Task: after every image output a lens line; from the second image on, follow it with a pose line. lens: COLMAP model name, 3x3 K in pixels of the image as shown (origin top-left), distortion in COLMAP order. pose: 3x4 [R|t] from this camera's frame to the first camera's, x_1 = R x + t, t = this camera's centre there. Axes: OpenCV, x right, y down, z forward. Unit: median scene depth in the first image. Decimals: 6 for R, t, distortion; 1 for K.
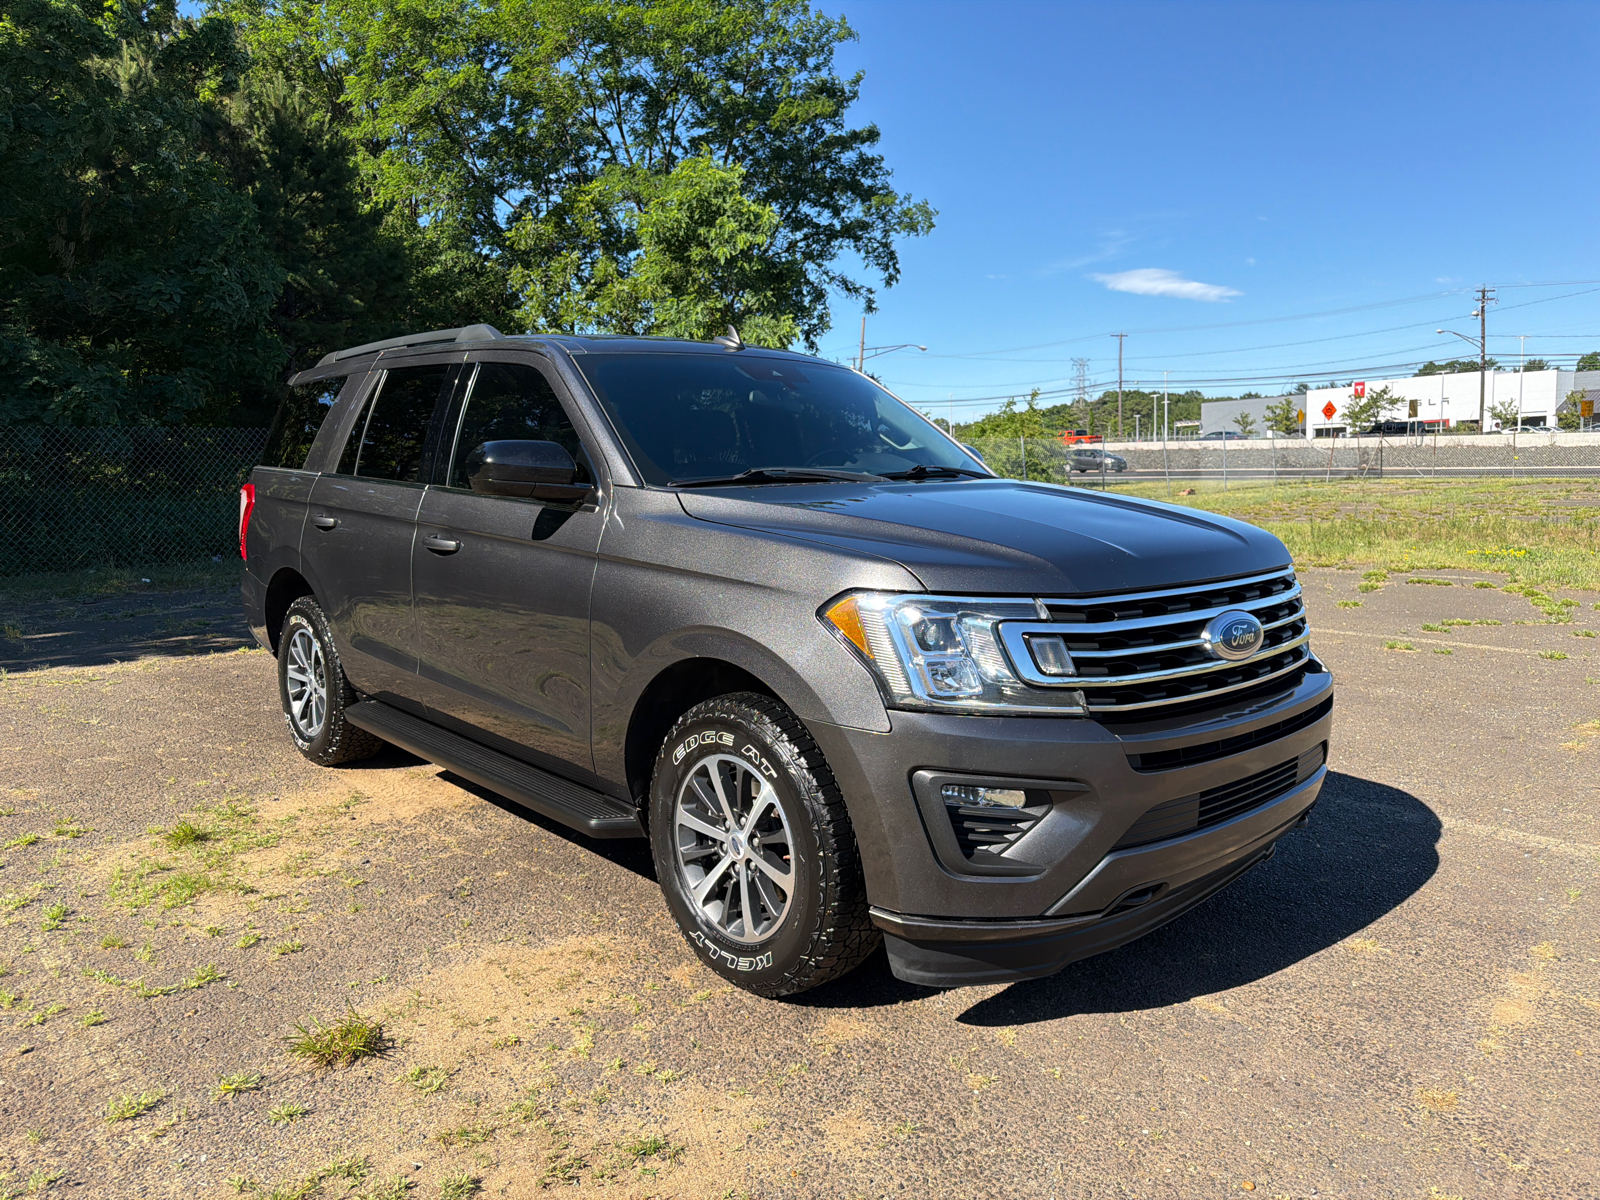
lens RADIAL K [[1168.2, 0, 799.3], [0, 1168.2, 603.0], [0, 0, 1]] dist [0.029069, -0.040327]
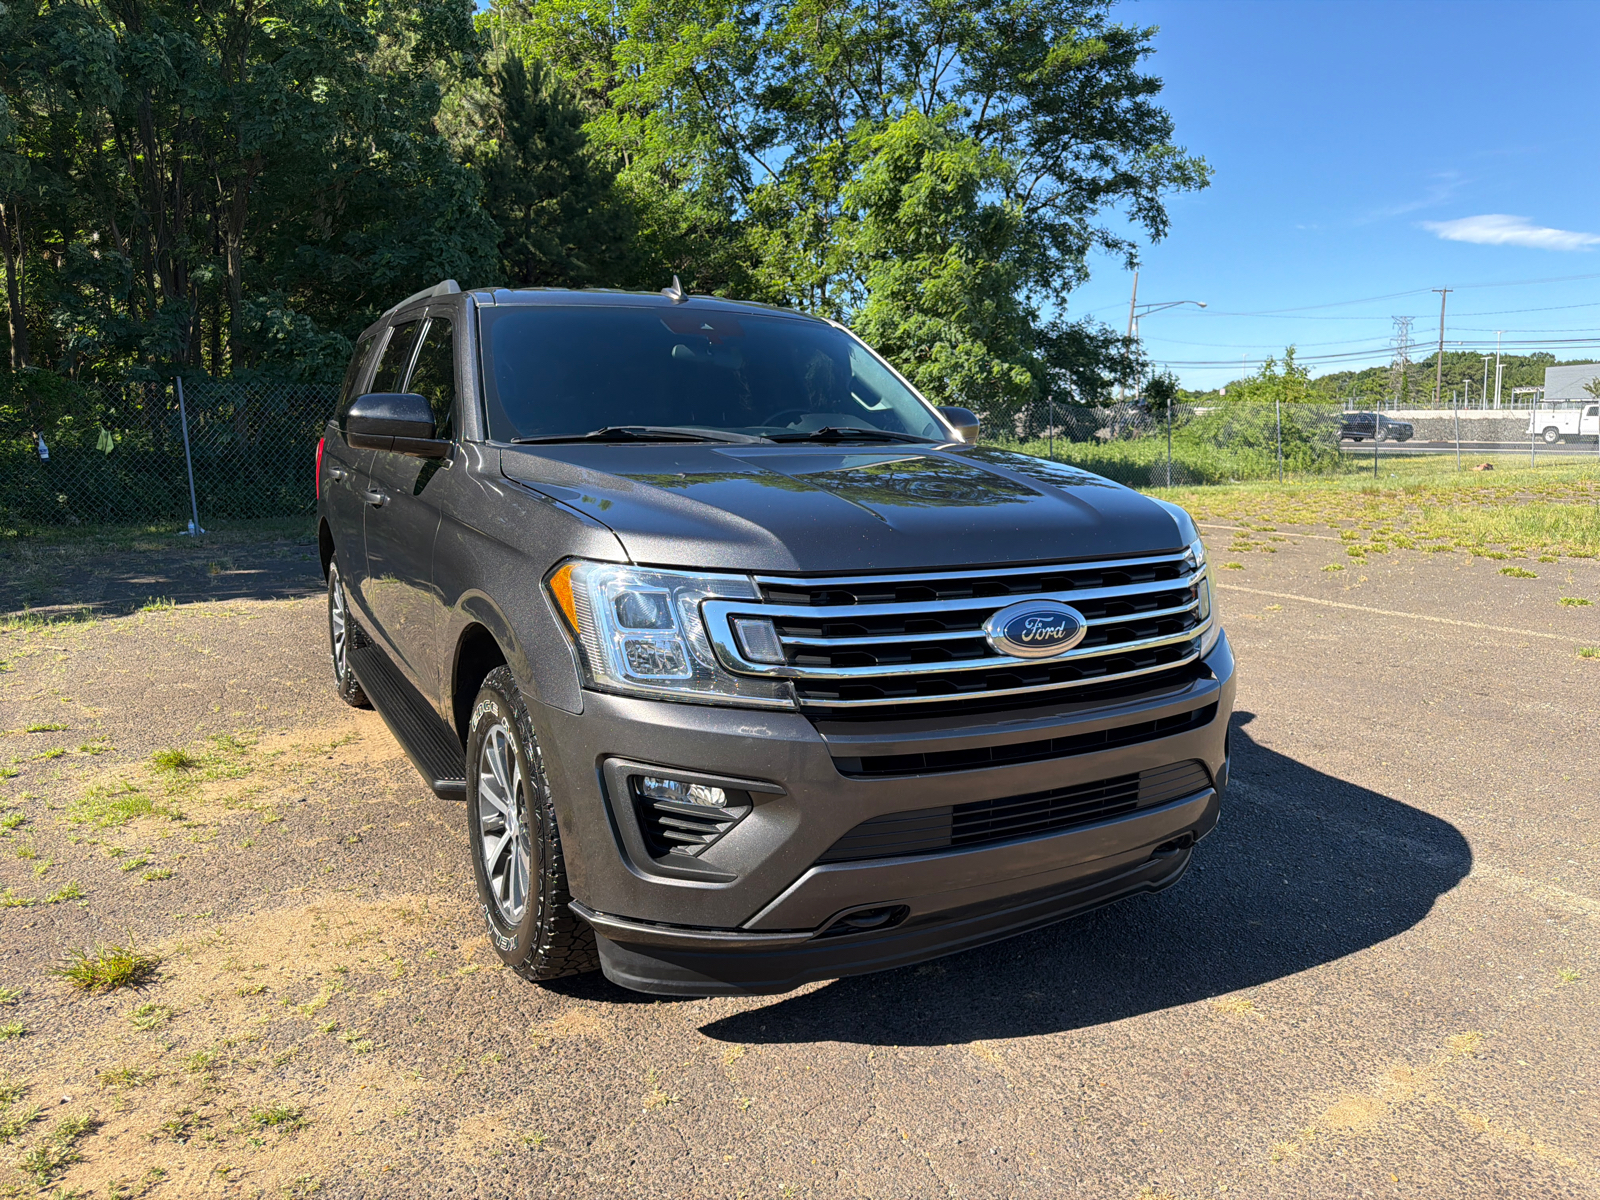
lens RADIAL K [[1168.2, 0, 789.0], [0, 1168.2, 603.4], [0, 0, 1]] dist [0.029069, -0.040327]
pose [[0.970301, 0.049837, -0.236710, 0.314800], [-0.042479, 0.998445, 0.036090, -0.011174], [0.238141, -0.024963, 0.970910, 0.102642]]
